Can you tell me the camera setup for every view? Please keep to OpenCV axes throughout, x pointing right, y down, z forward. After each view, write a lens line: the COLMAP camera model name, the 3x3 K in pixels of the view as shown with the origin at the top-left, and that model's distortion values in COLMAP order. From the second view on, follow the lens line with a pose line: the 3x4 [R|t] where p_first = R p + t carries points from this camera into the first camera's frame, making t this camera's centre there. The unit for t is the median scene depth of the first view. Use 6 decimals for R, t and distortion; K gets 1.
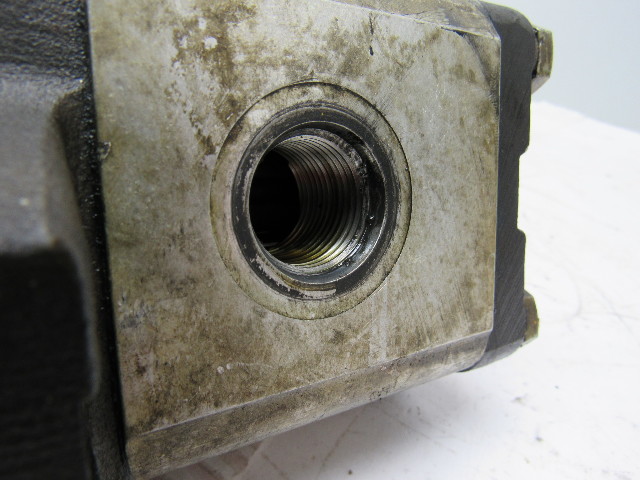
lens RADIAL K [[436.6, 0, 320.0], [0, 436.6, 240.0], [0, 0, 1]] dist [-0.029424, -0.001400]
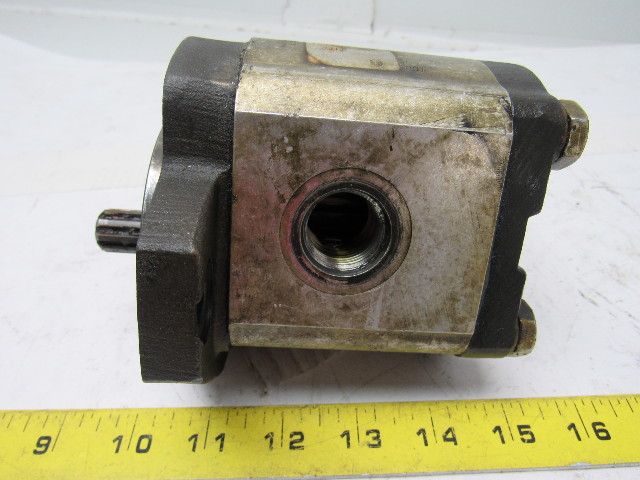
lens RADIAL K [[436.6, 0, 320.0], [0, 436.6, 240.0], [0, 0, 1]] dist [-0.029424, -0.001400]
pose [[0.884186, 0.233651, -0.404502, 0.653031], [-0.170777, 0.967662, 0.185651, -0.379255], [0.434799, -0.095070, 0.895495, -0.639403]]
